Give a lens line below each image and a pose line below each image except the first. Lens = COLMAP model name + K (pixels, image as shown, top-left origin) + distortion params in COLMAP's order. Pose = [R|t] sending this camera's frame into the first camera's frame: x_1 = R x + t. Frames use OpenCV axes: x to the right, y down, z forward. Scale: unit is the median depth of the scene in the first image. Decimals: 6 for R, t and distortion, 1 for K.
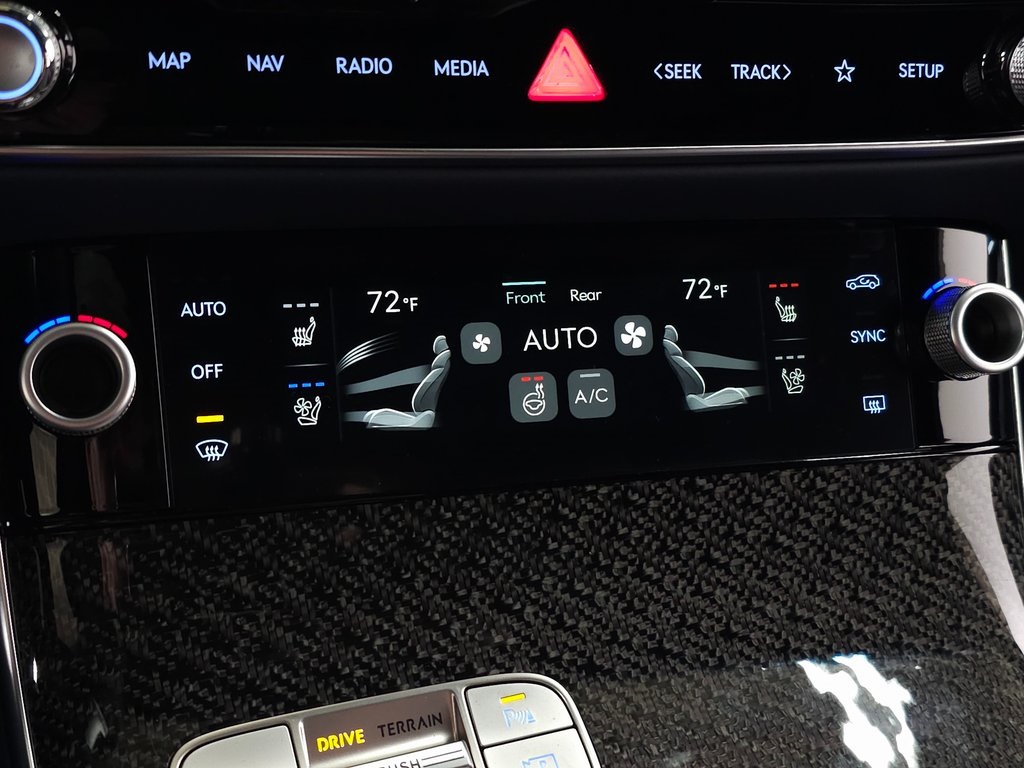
lens RADIAL K [[1293.5, 0, 512.0], [0, 1293.5, 384.0], [0, 0, 1]] dist [0.206839, -0.907504]
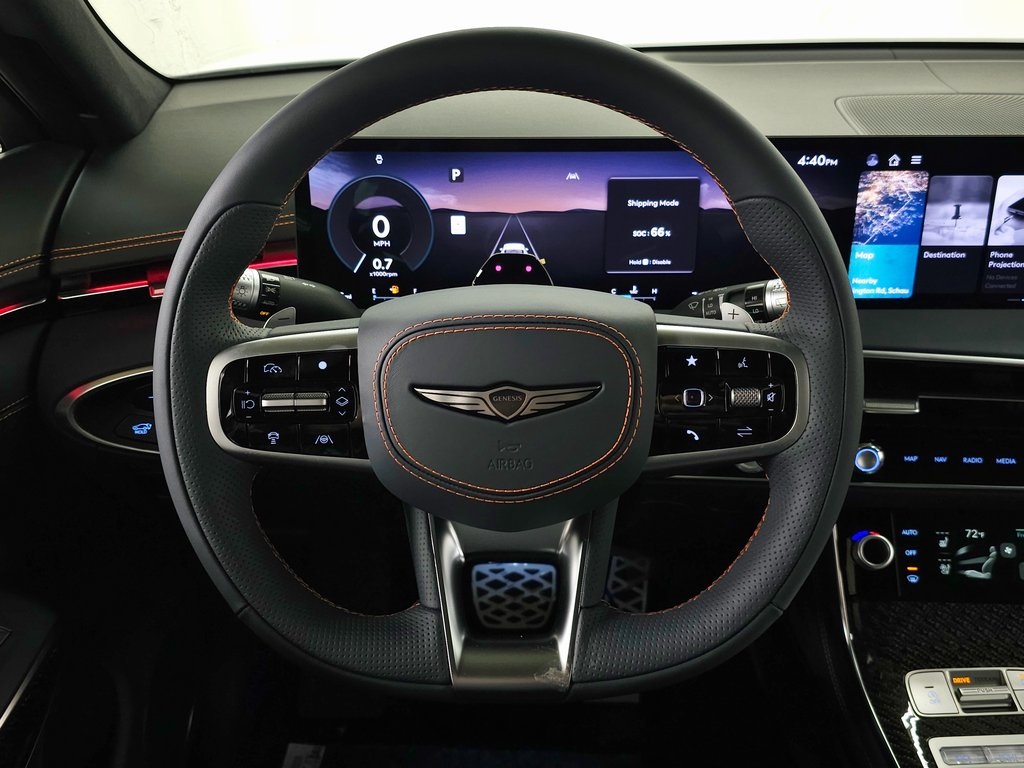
lens RADIAL K [[922.3, 0, 520.5], [0, 922.3, 384.0], [0, 0, 1]] dist [0.071536, -0.111015]
pose [[0.919484, 0.010699, -0.392982, -0.211116], [-0.081265, 0.983212, -0.163373, 0.031514], [0.384637, 0.182155, 0.904917, -1.360386]]
